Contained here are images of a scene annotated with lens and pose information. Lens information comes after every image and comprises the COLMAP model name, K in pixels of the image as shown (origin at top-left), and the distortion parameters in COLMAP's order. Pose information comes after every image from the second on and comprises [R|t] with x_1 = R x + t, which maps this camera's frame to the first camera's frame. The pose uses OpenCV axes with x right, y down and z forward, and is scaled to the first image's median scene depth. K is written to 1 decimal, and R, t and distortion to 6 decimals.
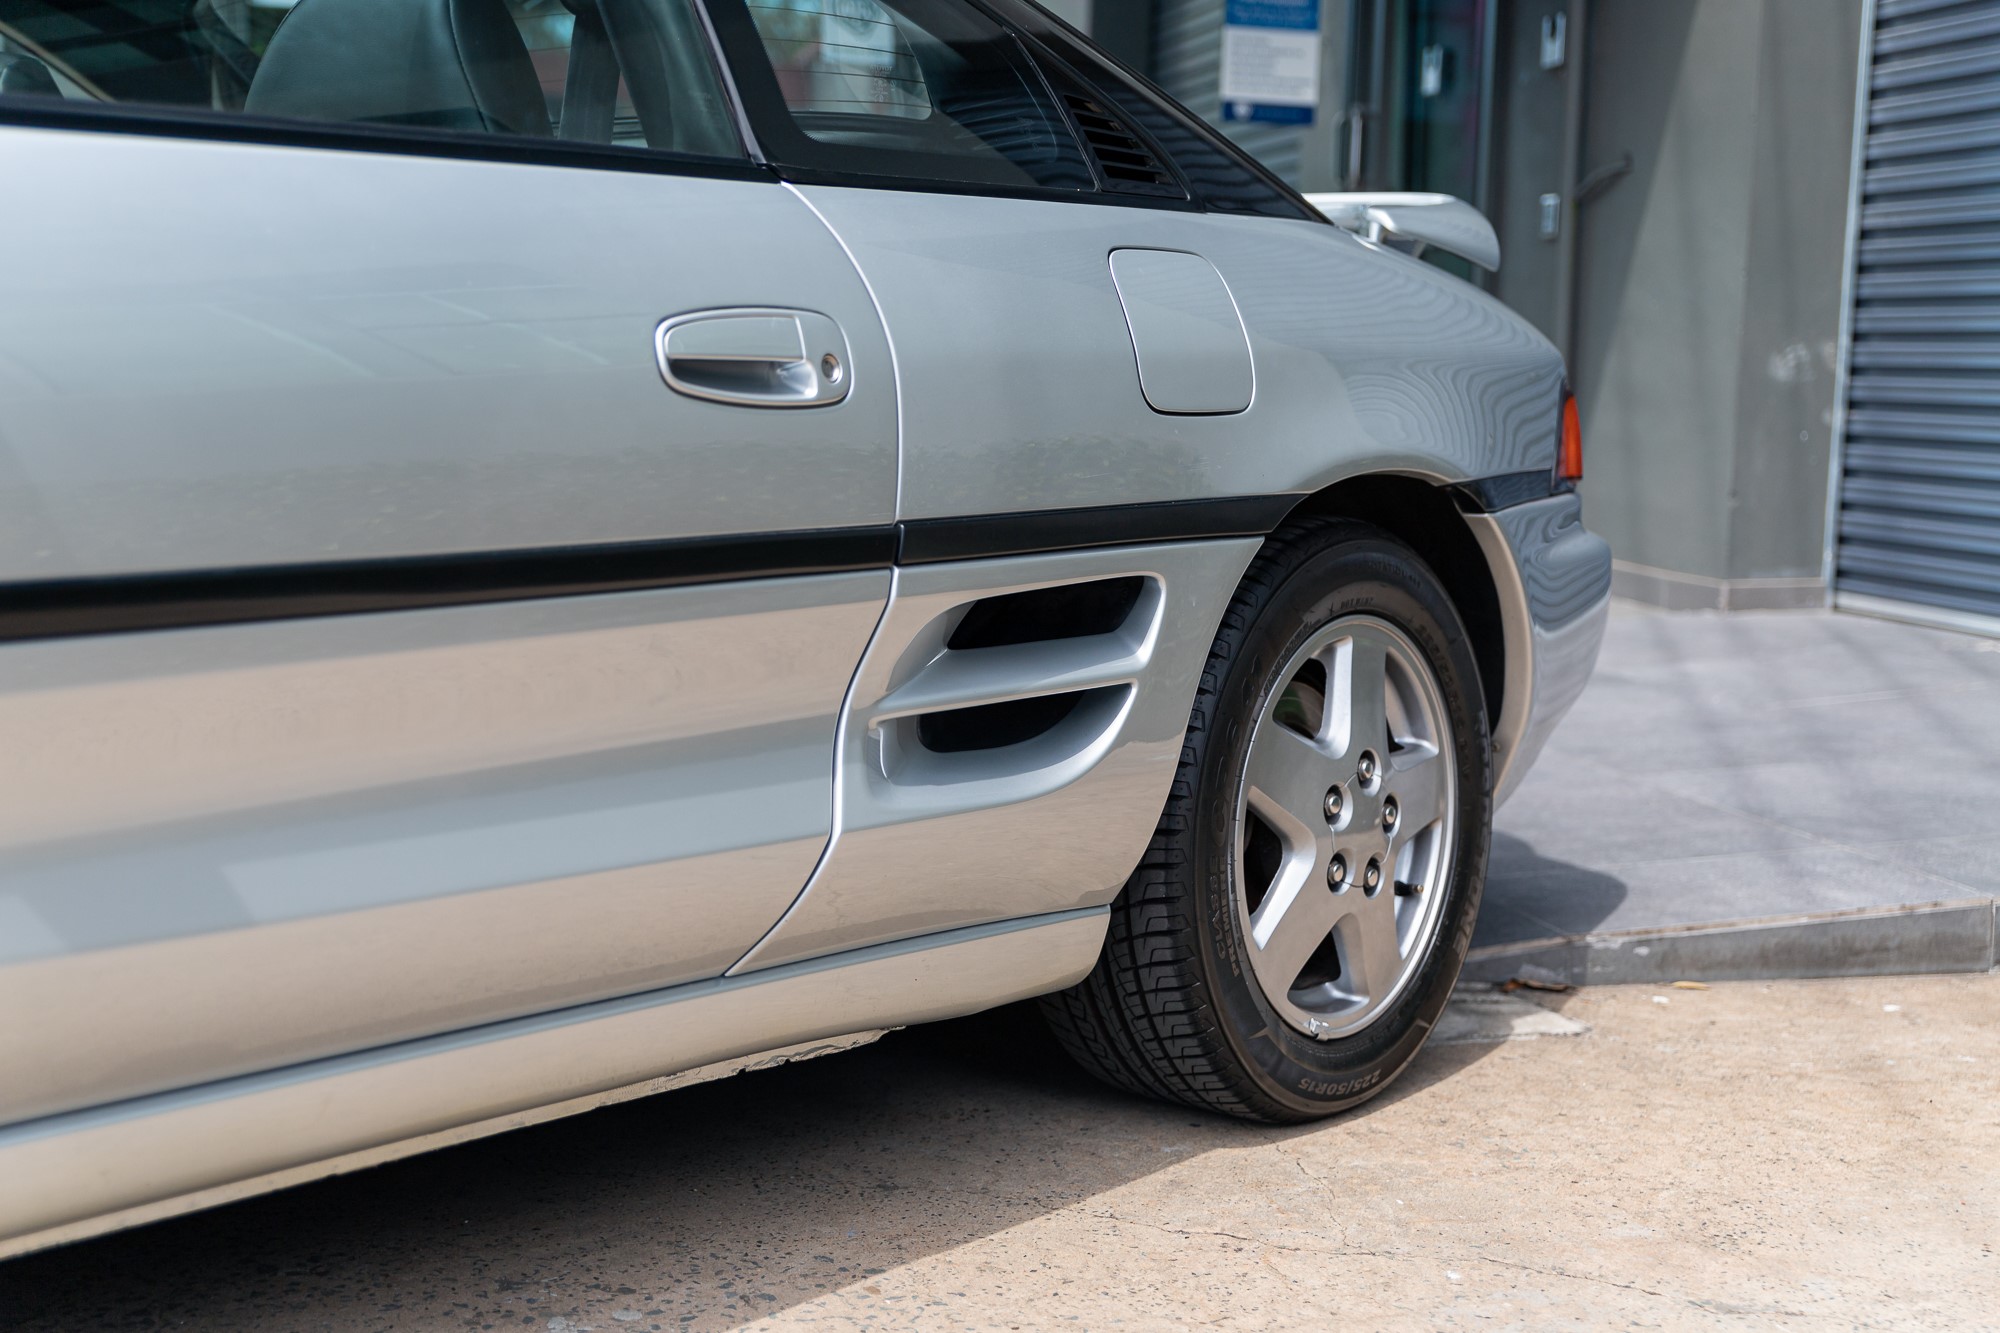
lens RADIAL K [[2491.6, 0, 992.1], [0, 2491.6, 666.3], [0, 0, 1]] dist [-0.041757, 0.000000]
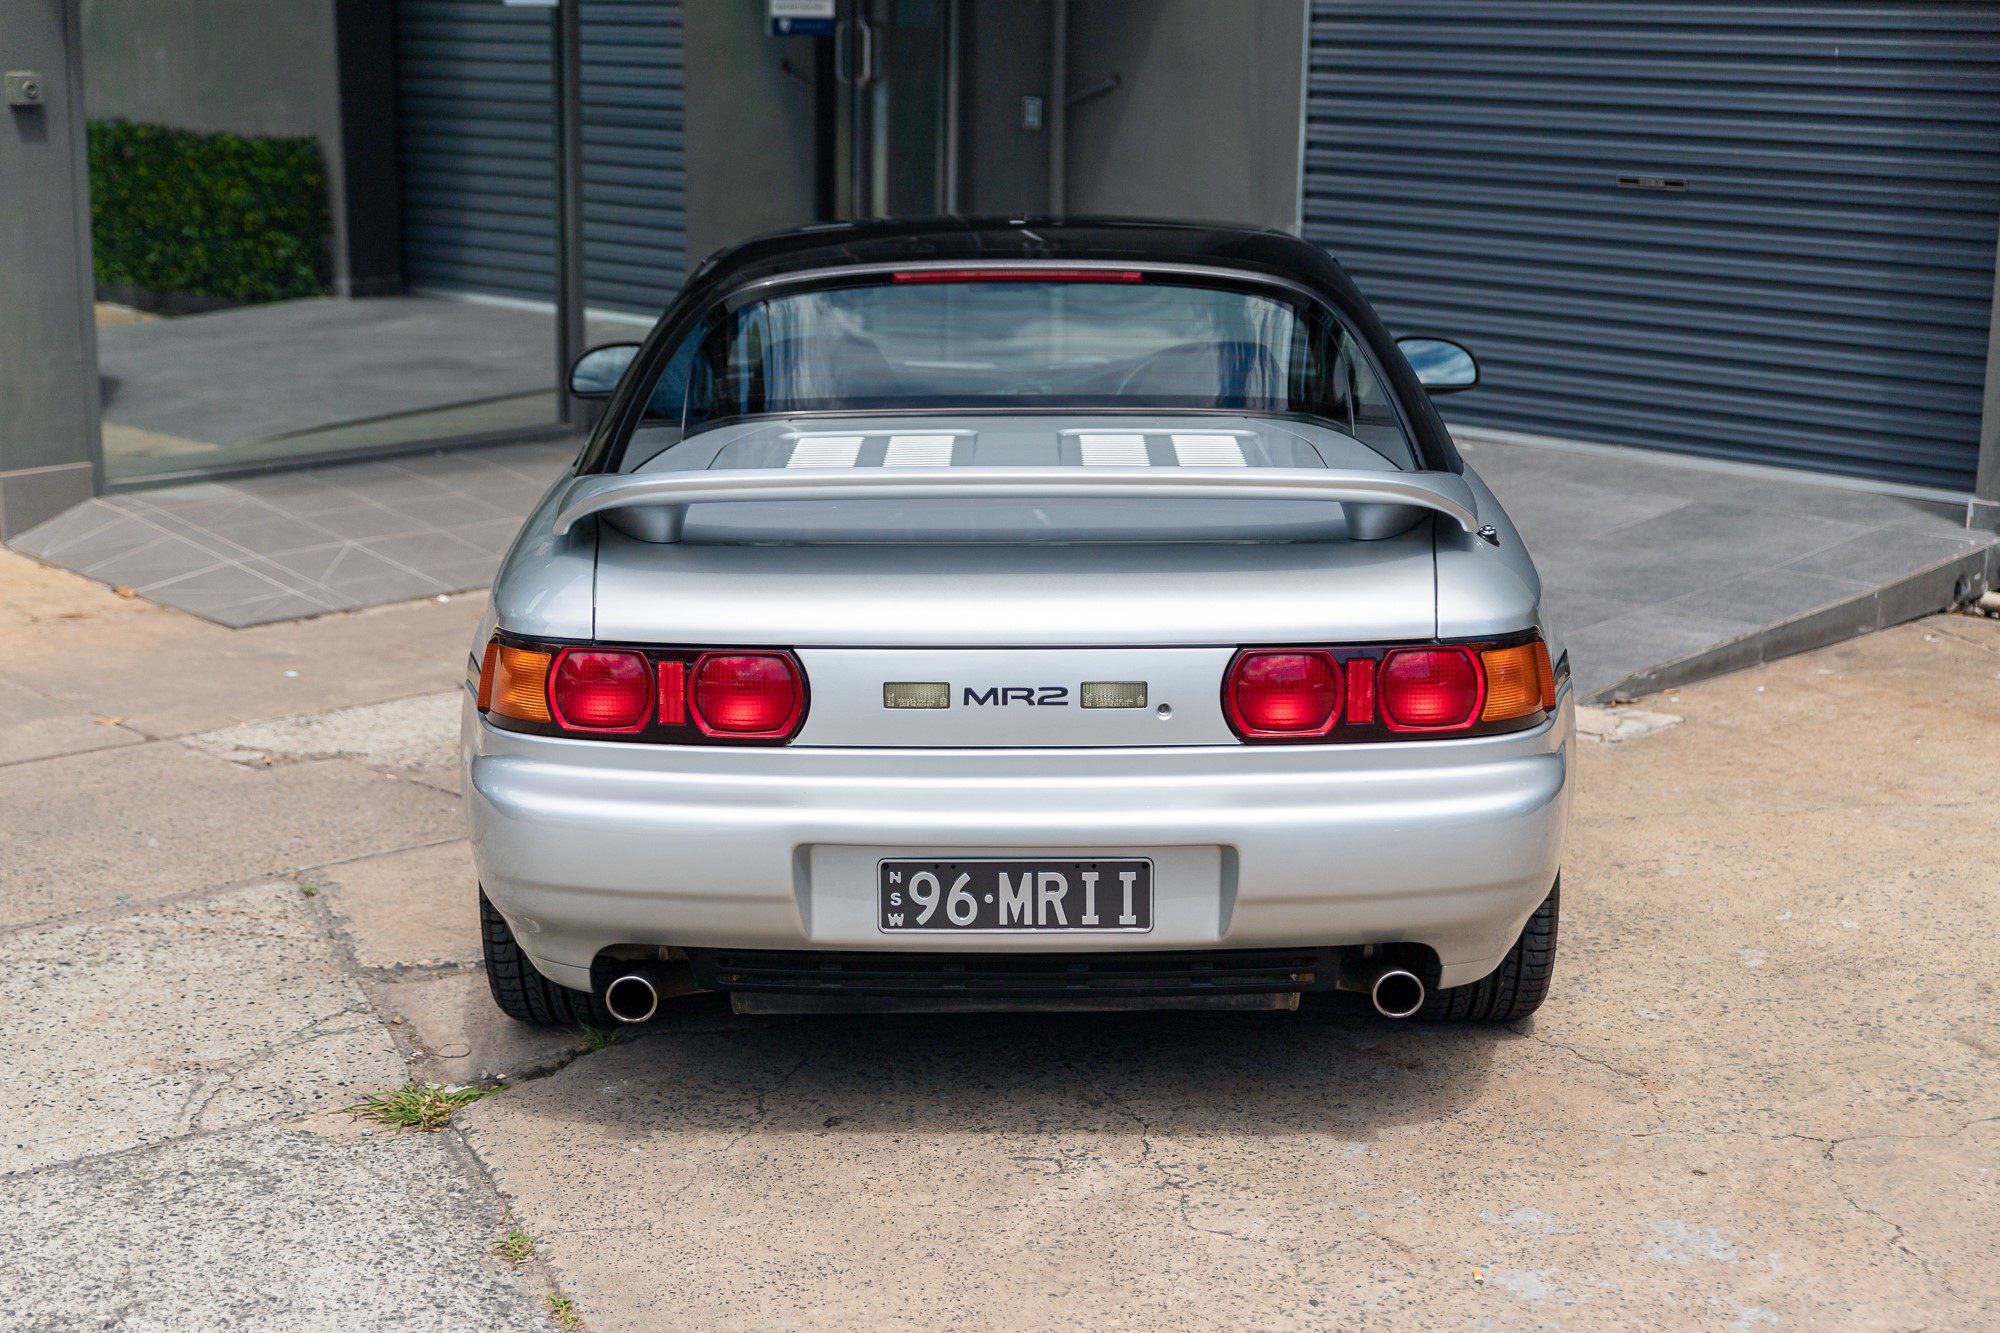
lens RADIAL K [[3159.9, 0, 988.5], [0, 3159.9, 646.4], [0, 0, 1]] dist [-0.013008, 0.000000]
pose [[0.848484, -0.123417, 0.514629, -1.573384], [0.065572, 0.989451, 0.129179, -0.286210], [-0.525144, -0.075861, 0.847626, -0.912177]]
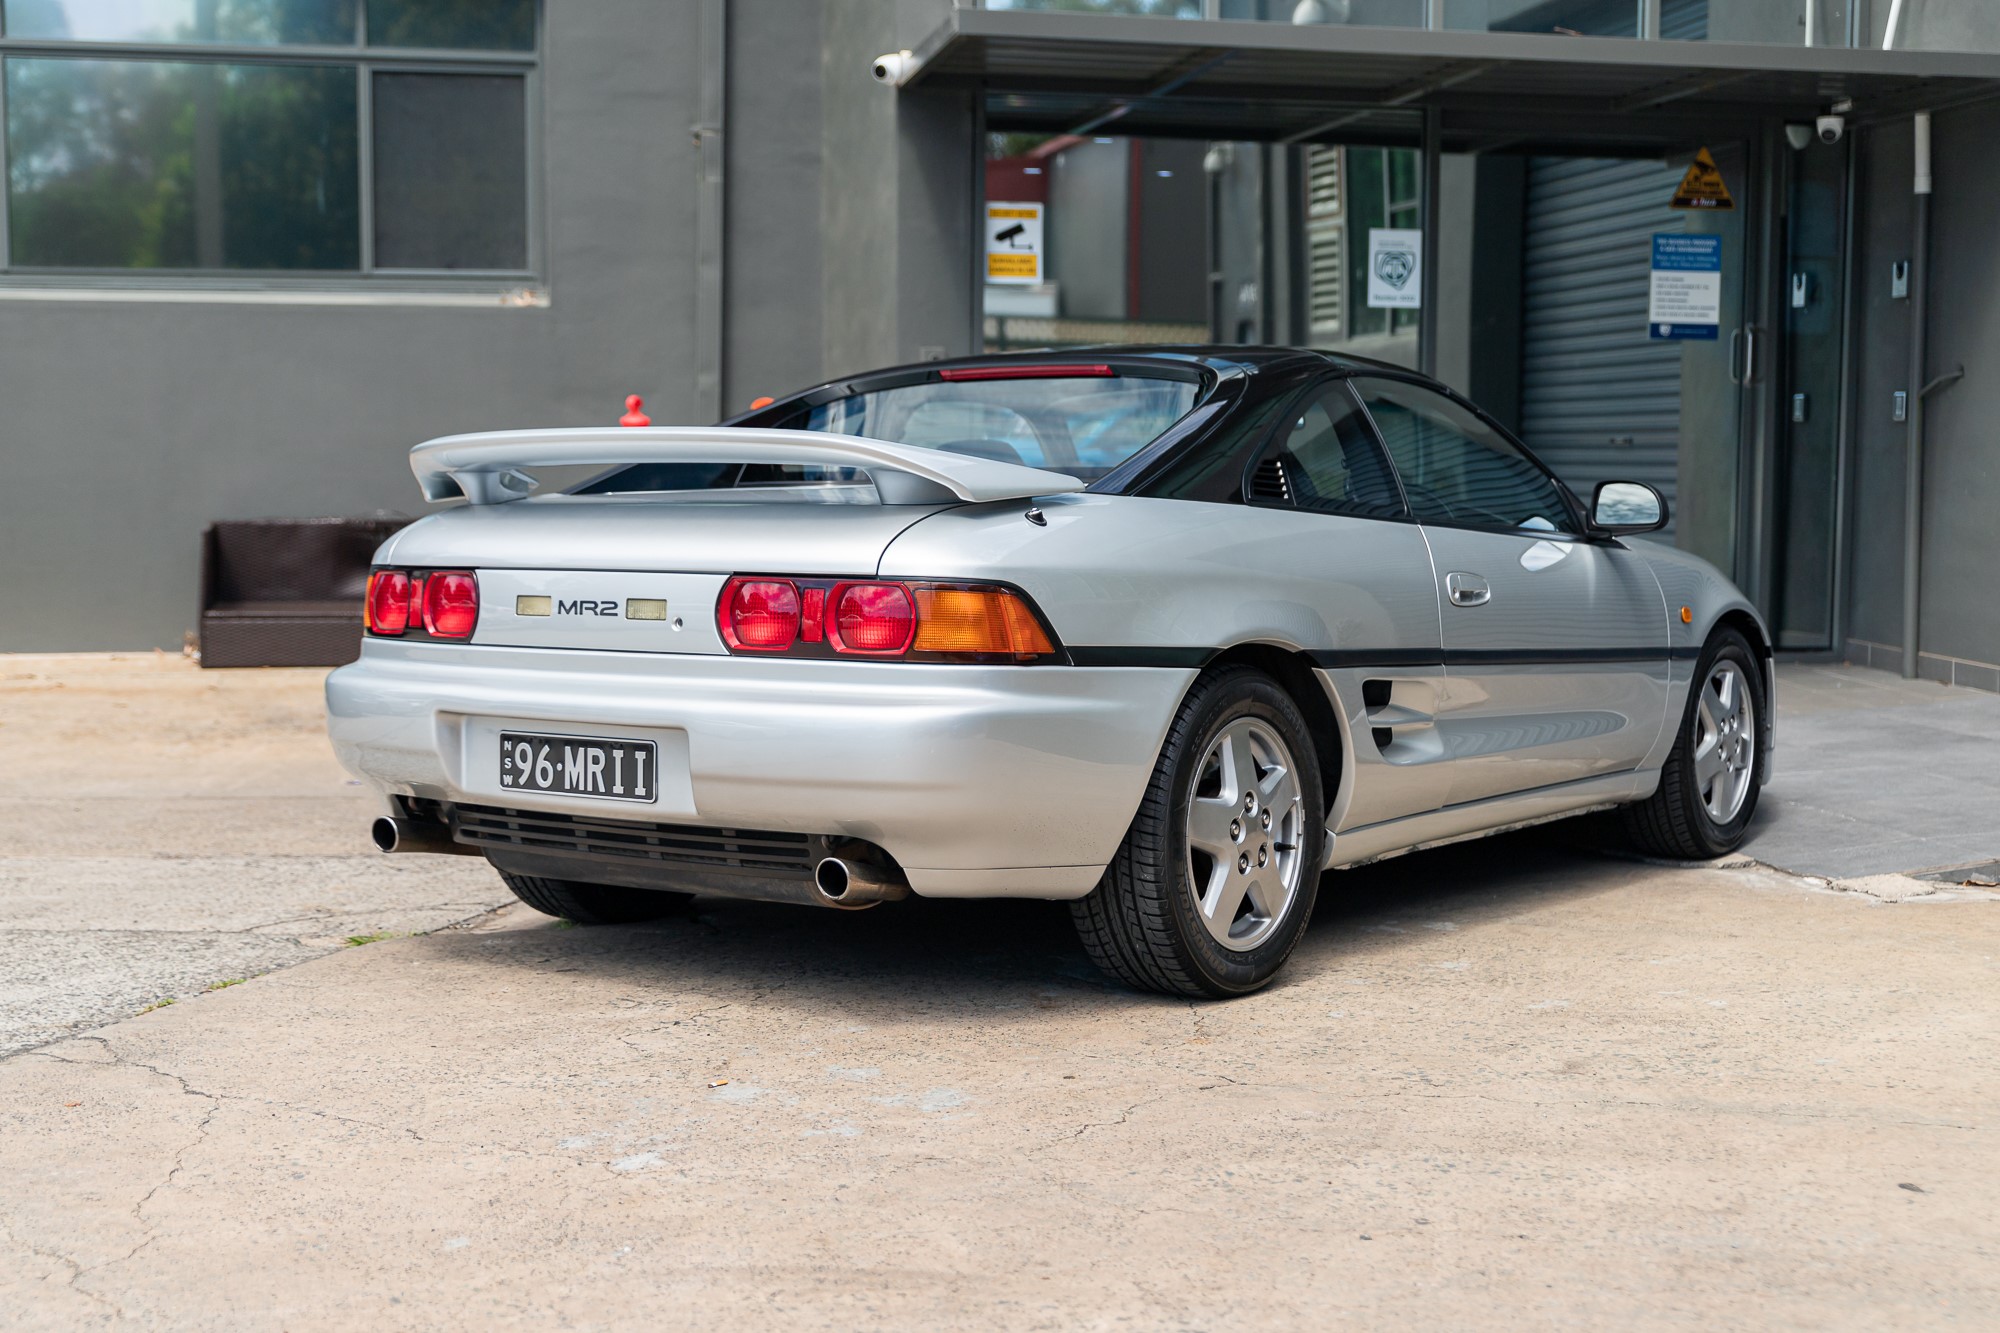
lens RADIAL K [[2749.0, 0, 954.4], [0, 2749.0, 597.1], [0, 0, 1]] dist [-0.006333, 0.000000]
pose [[0.997400, -0.012352, -0.070991, -0.450721], [0.008017, 0.998104, -0.061031, 0.029637], [0.071610, 0.060304, 0.995608, -1.285642]]
